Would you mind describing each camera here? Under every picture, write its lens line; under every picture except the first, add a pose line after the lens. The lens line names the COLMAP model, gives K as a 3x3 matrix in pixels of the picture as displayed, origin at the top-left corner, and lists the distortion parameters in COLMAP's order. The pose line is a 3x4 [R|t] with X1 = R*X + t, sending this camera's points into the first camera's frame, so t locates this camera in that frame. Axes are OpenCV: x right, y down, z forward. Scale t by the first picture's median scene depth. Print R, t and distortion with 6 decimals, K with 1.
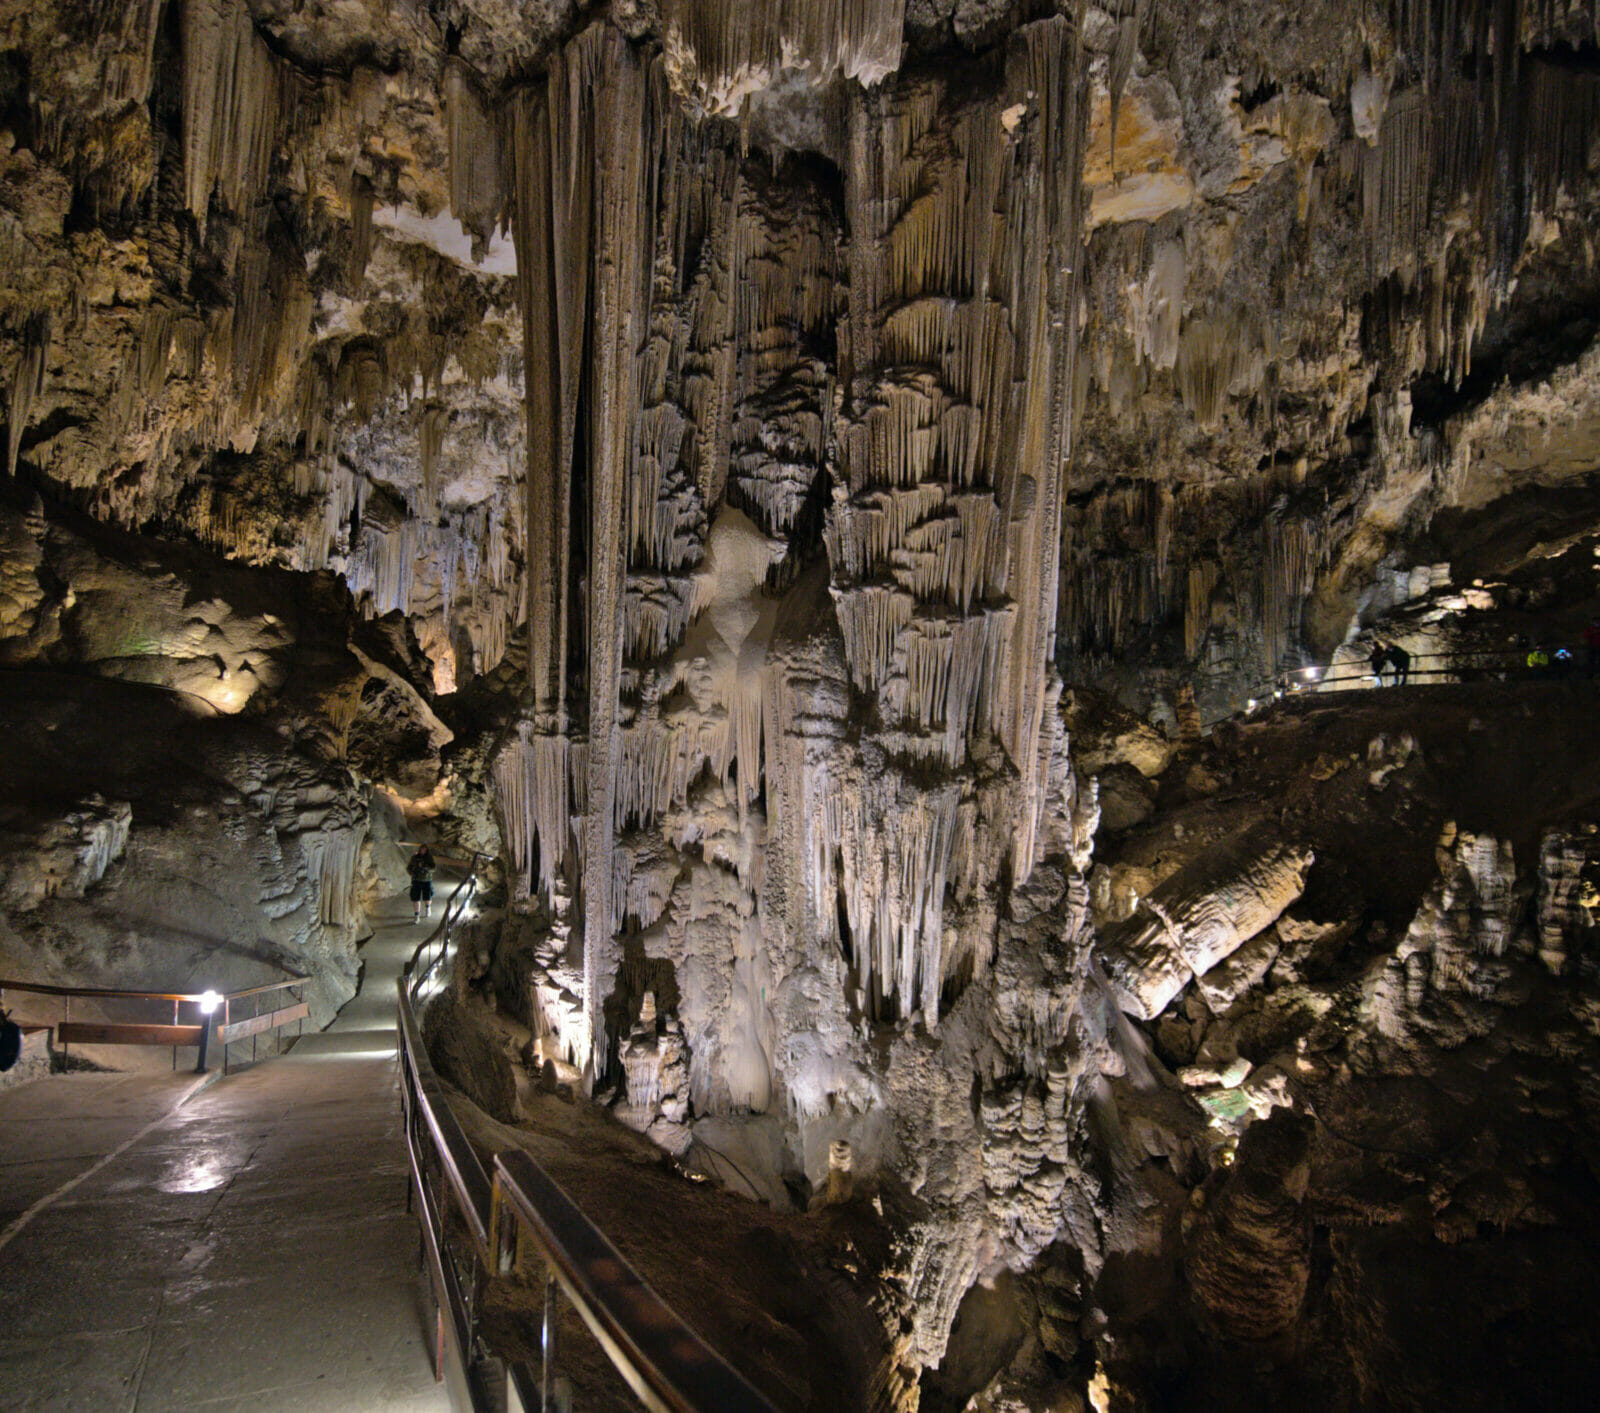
lens RADIAL K [[754.5, 0, 800.2], [0, 754.5, 707.2], [0, 0, 1]] dist [-0.002798, -0.000499]
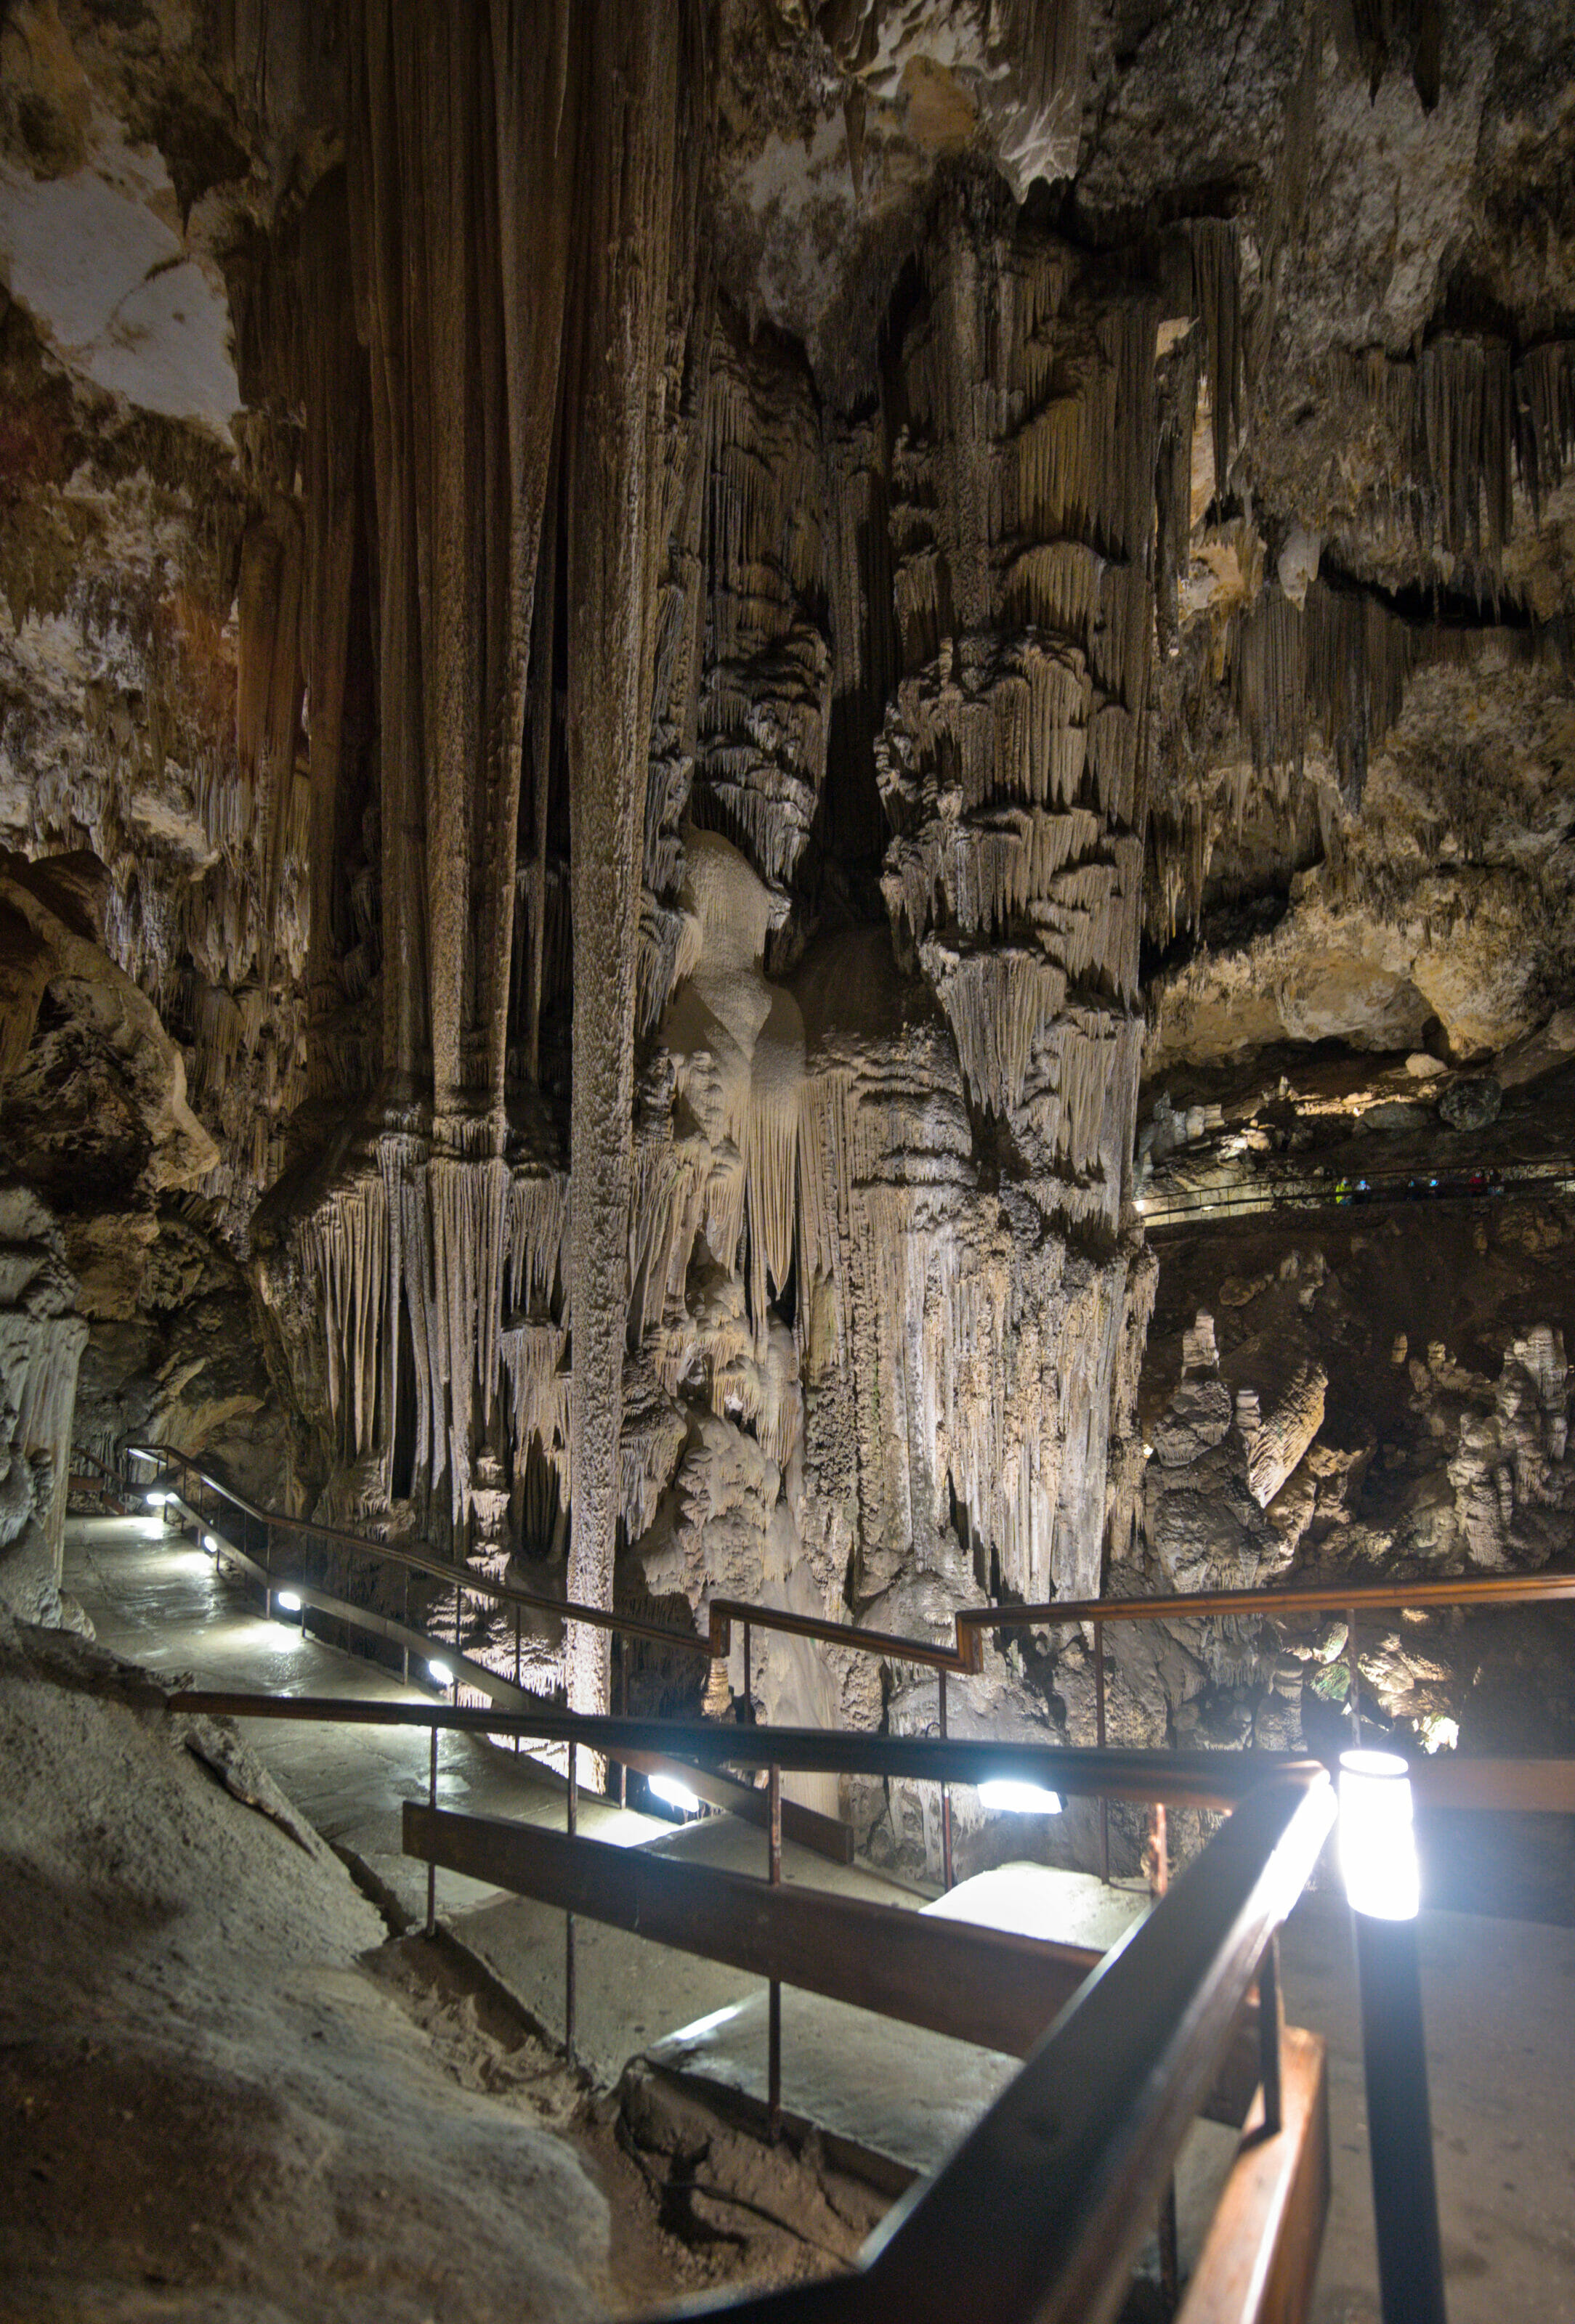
lens RADIAL K [[934.3, 0, 800.2], [0, 934.3, 1246.3], [0, 0, 1]] dist [-0.007331, 0.001275]
pose [[0.908797, 0.011648, 0.417075, -0.377436], [0.008051, 0.998935, -0.045442, 0.118838], [-0.417160, 0.044656, 0.907735, 0.355251]]
